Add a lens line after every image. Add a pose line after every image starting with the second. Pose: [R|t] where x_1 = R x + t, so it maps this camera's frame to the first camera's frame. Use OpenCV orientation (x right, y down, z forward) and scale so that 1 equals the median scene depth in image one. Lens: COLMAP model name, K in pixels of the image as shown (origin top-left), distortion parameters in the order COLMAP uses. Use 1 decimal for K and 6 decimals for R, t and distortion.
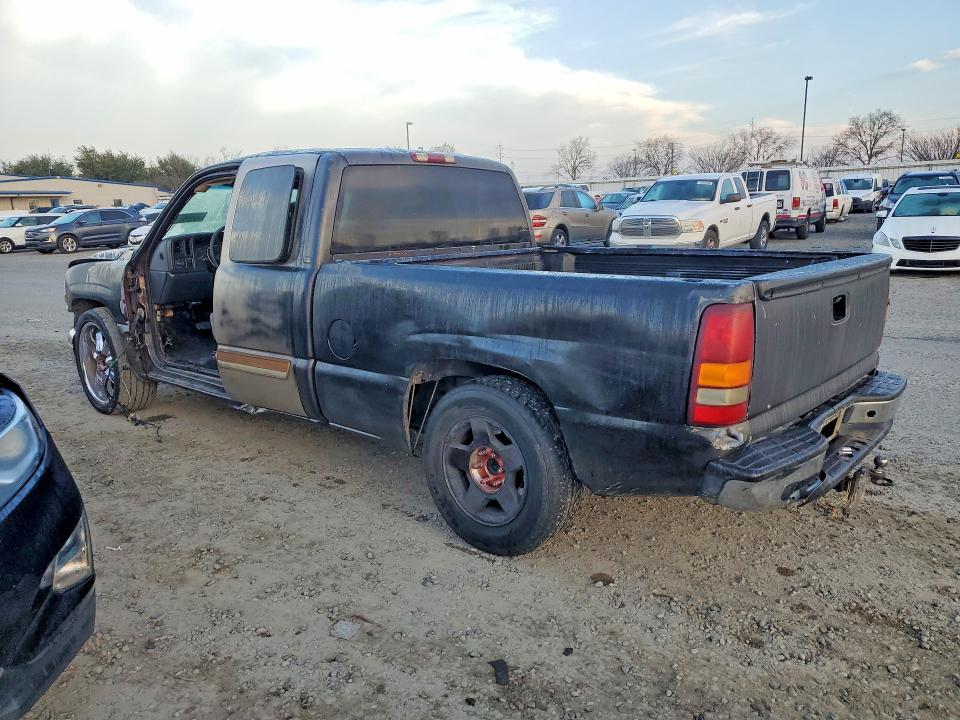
lens RADIAL K [[745.0, 0, 480.0], [0, 745.0, 360.0], [0, 0, 1]] dist [0.022479, 0.000084]
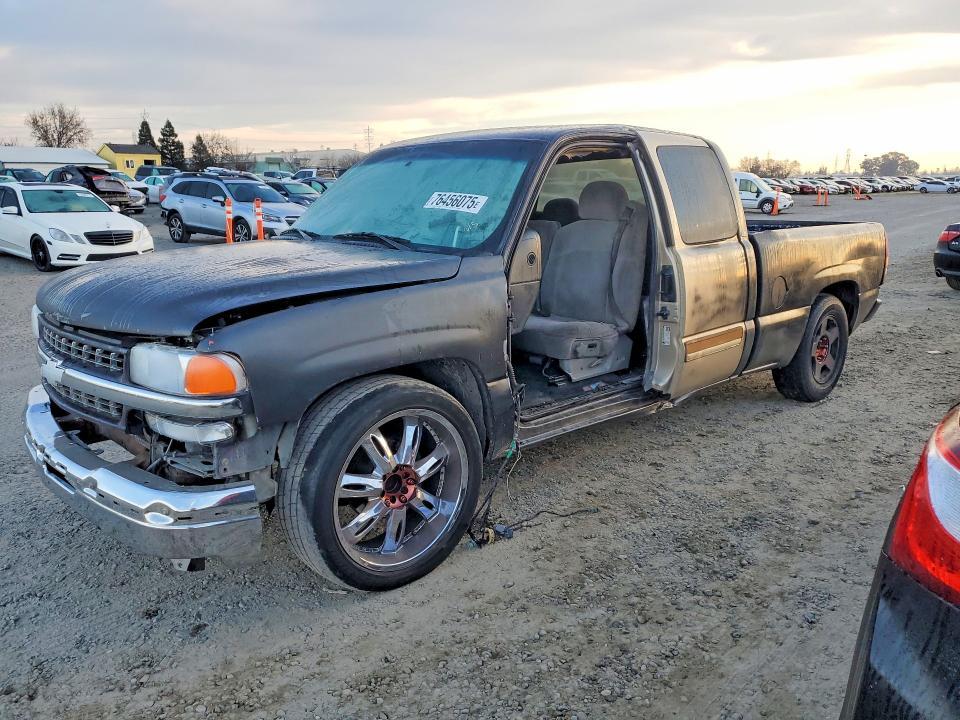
lens RADIAL K [[745.0, 0, 480.0], [0, 745.0, 360.0], [0, 0, 1]] dist [0.022479, 0.000084]
pose [[0.116824, -0.202376, 0.972315, -1.303634], [0.205945, 0.962675, 0.175625, -0.211654], [-0.971565, 0.179726, 0.154142, 1.140501]]
